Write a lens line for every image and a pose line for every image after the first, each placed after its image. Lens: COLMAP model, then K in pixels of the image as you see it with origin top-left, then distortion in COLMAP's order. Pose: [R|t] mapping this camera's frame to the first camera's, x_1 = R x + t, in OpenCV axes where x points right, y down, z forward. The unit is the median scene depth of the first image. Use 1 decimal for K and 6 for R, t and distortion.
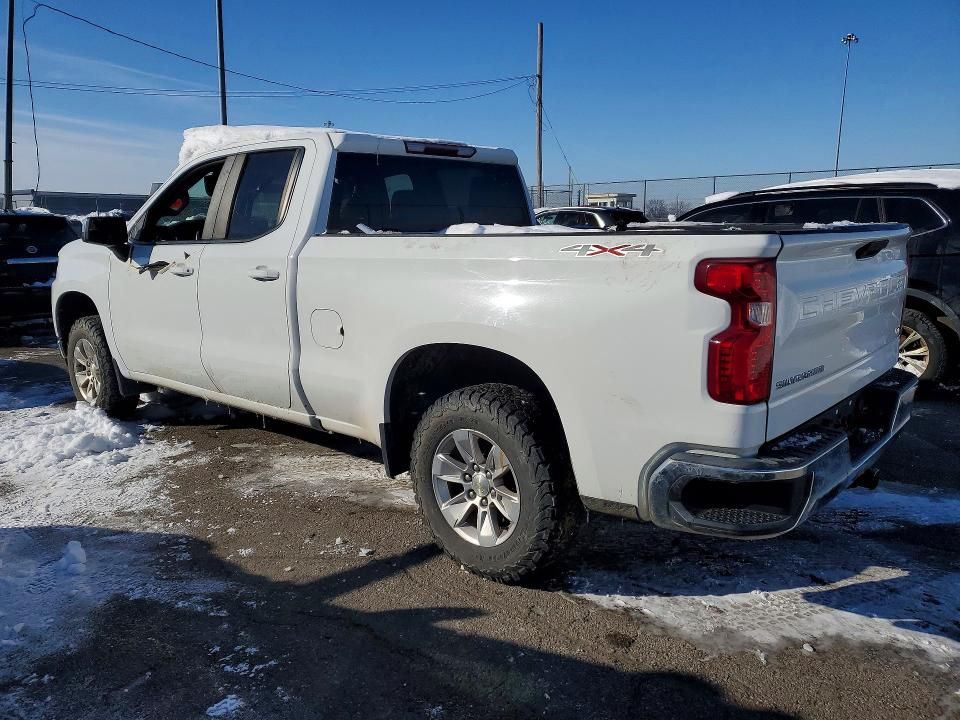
lens RADIAL K [[748.1, 0, 478.7], [0, 748.1, 359.5], [0, 0, 1]] dist [0.021766, 0.000713]
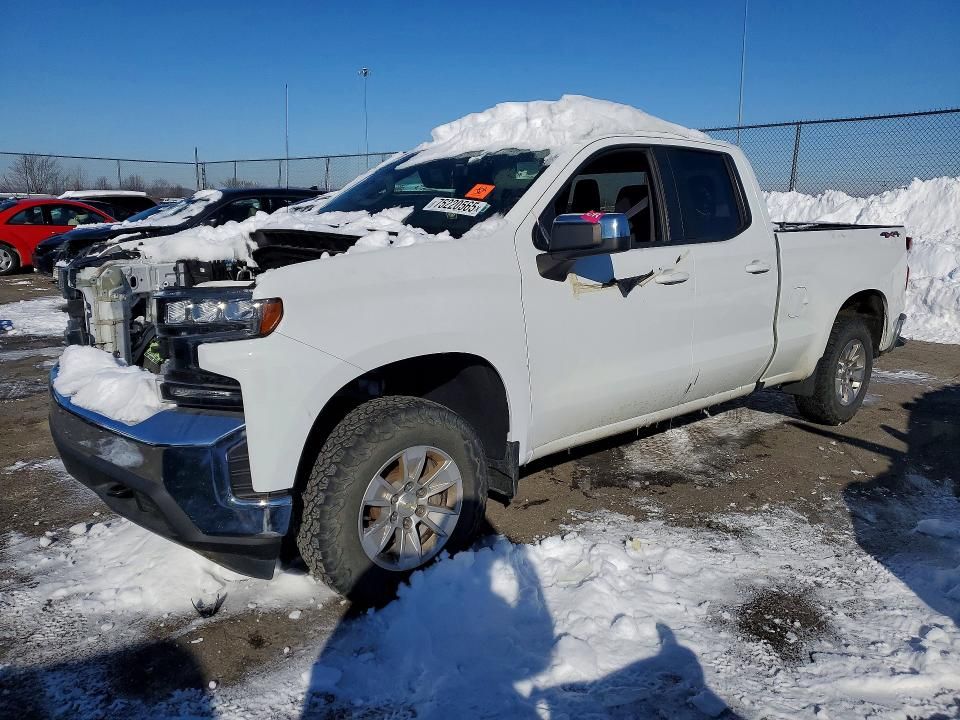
lens RADIAL K [[748.1, 0, 477.7], [0, 748.1, 357.3], [0, 0, 1]] dist [0.021766, 0.000713]
pose [[0.115810, -0.181652, 0.976520, -1.377032], [0.165515, 0.972918, 0.161352, -0.222908], [-0.979384, 0.142942, 0.142740, 1.198283]]
